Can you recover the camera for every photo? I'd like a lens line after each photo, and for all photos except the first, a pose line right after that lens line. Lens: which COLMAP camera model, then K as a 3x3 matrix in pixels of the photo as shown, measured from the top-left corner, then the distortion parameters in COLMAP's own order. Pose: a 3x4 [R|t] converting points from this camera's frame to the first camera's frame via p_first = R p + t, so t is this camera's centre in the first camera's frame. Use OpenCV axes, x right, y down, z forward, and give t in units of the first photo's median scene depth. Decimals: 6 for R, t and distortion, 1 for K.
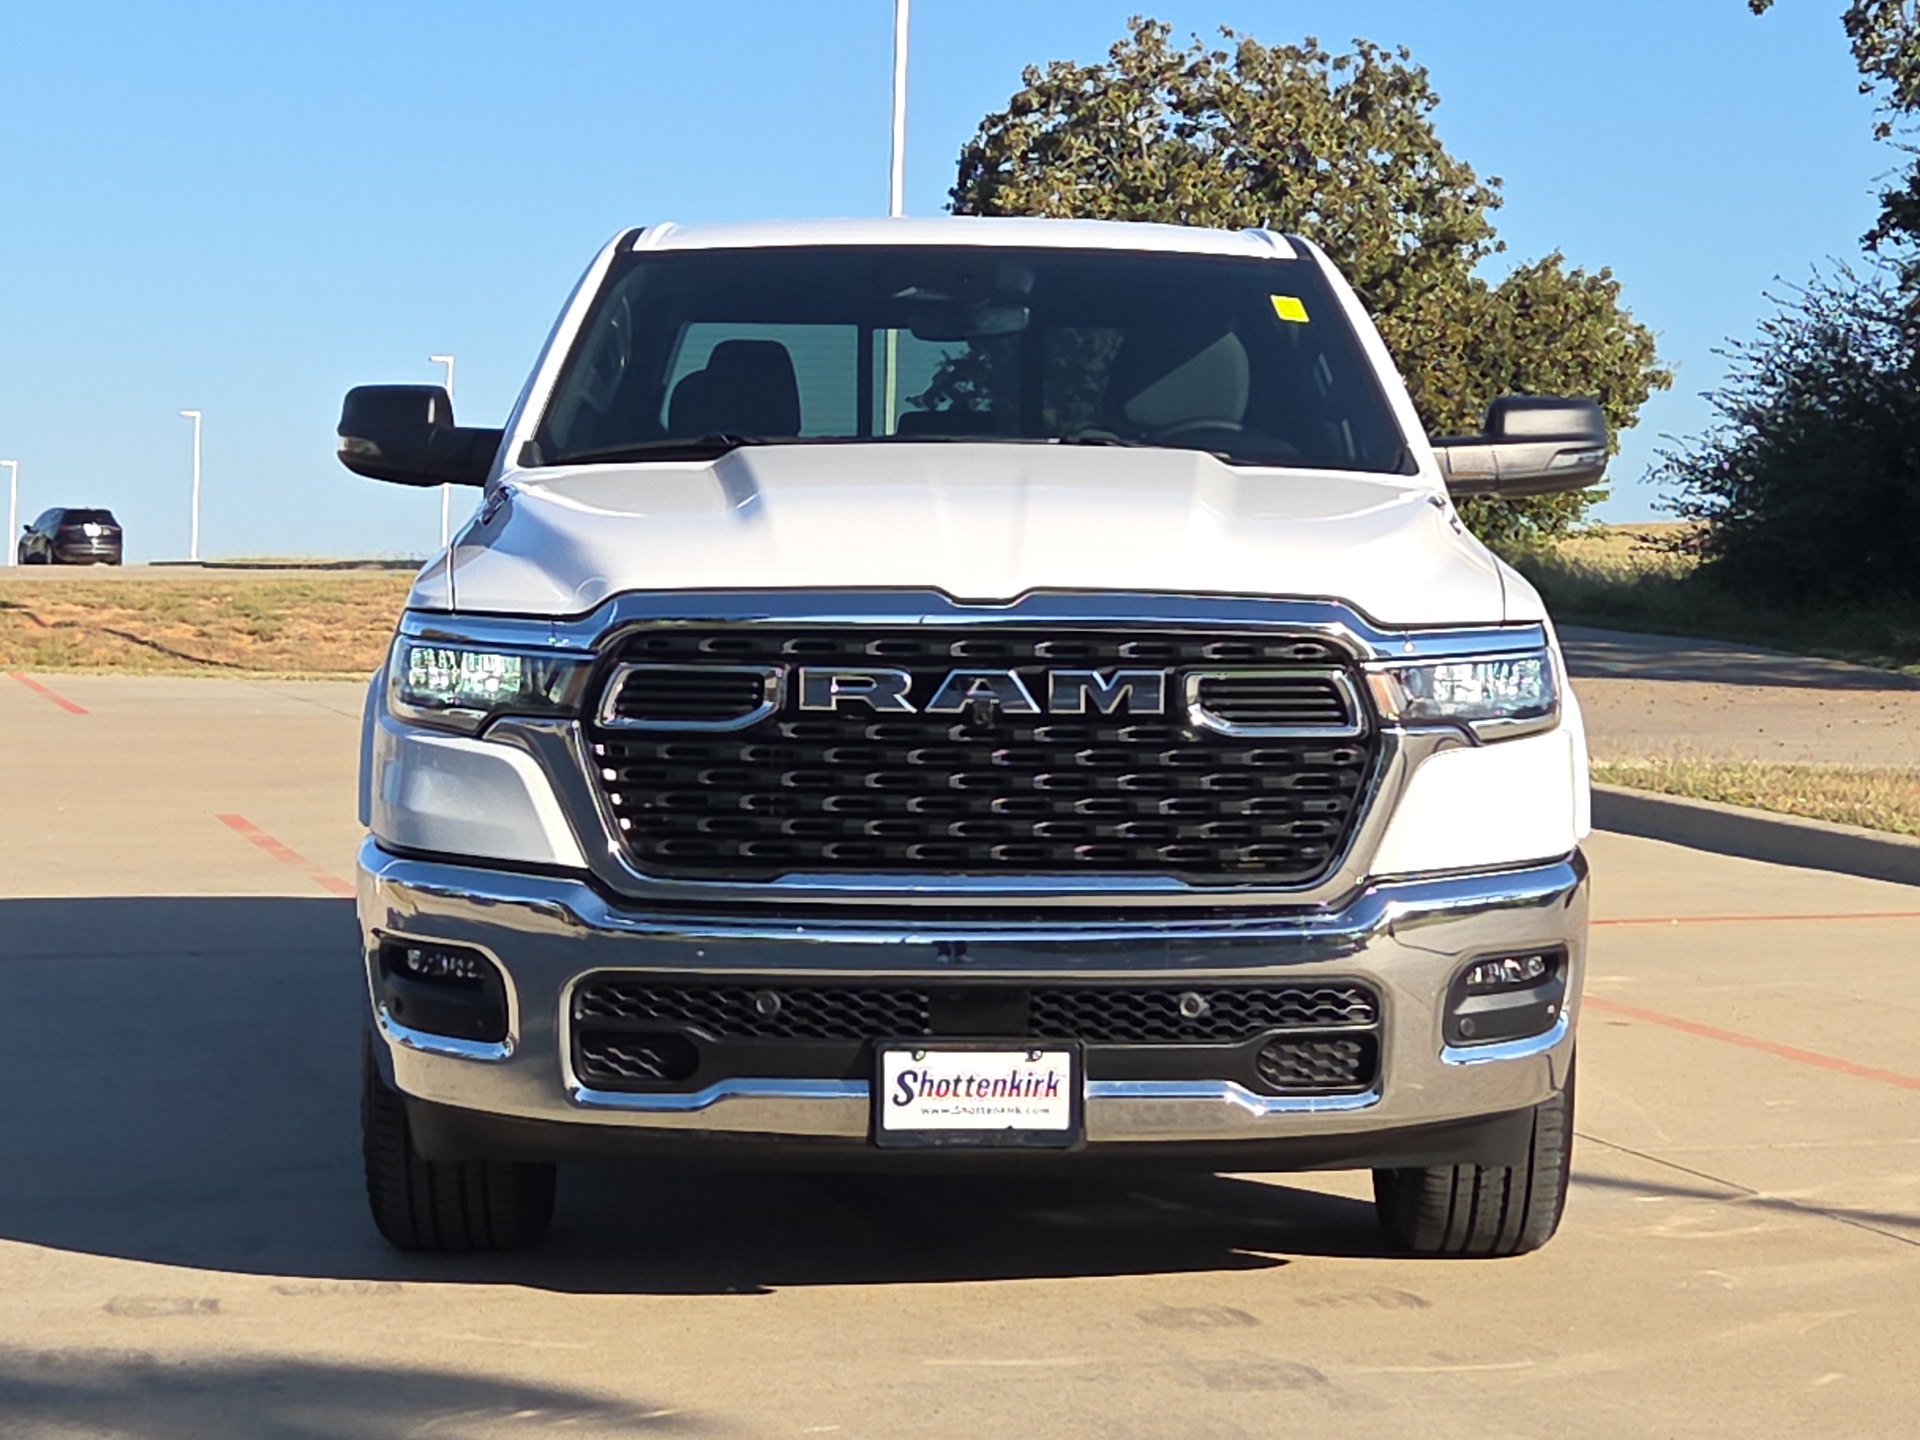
lens RADIAL K [[4382.5, 0, 958.6], [0, 4382.5, 737.1], [0, 0, 1]] dist [0.048186, 0.000000]
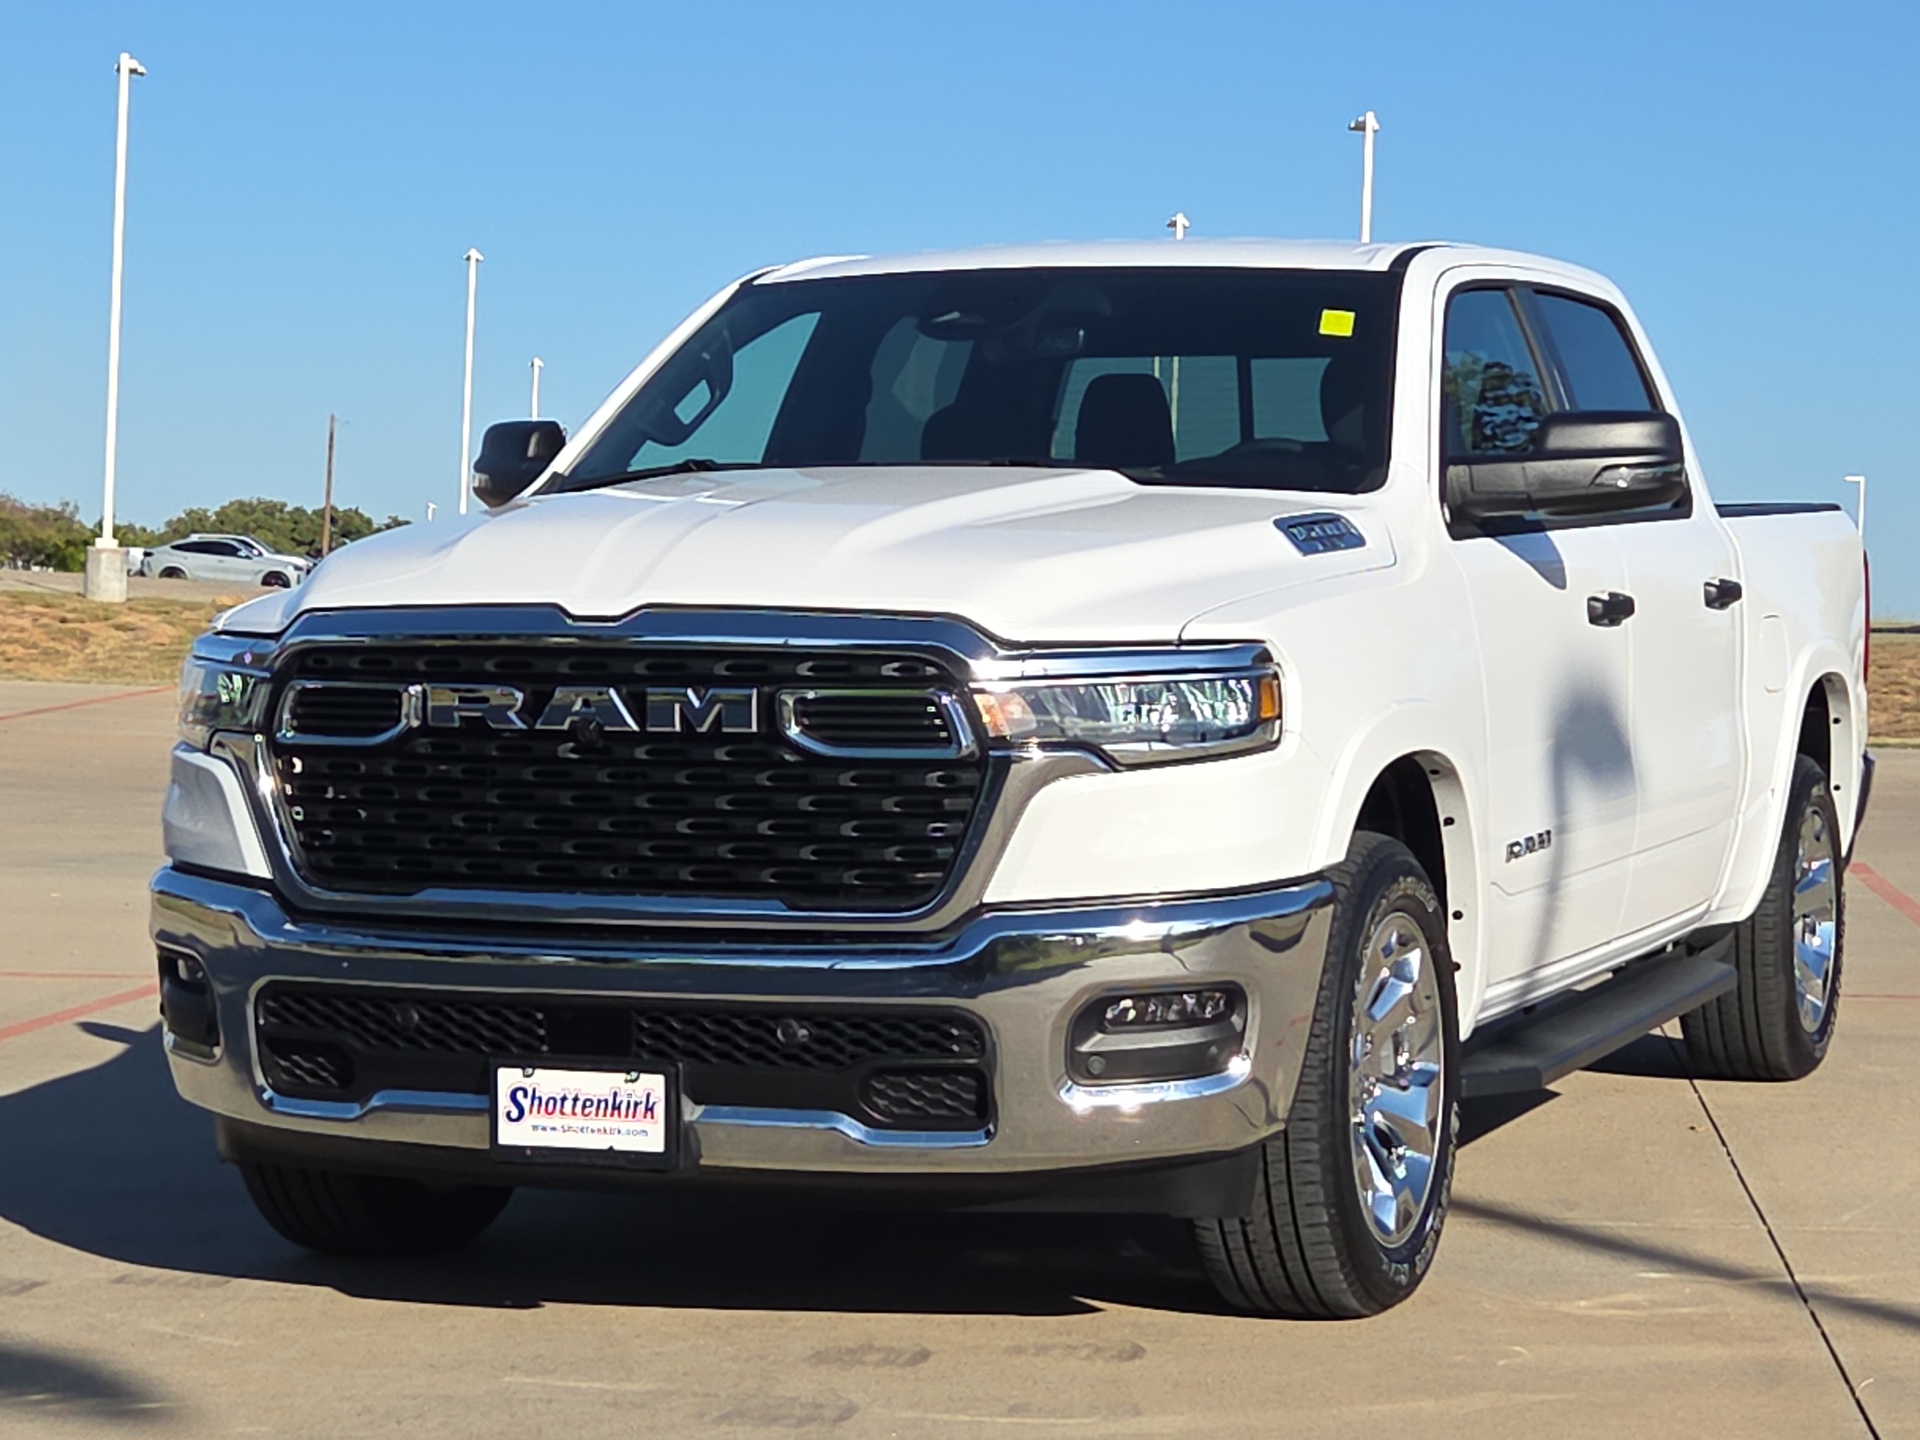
lens RADIAL K [[4382.5, 0, 959.1], [0, 4382.5, 702.7], [0, 0, 1]] dist [0.048186, 0.000000]
pose [[0.922745, 0.004704, -0.385382, 0.462958], [-0.013736, 0.999692, -0.020687, 0.007583], [0.385166, 0.024382, 0.922525, 0.110884]]
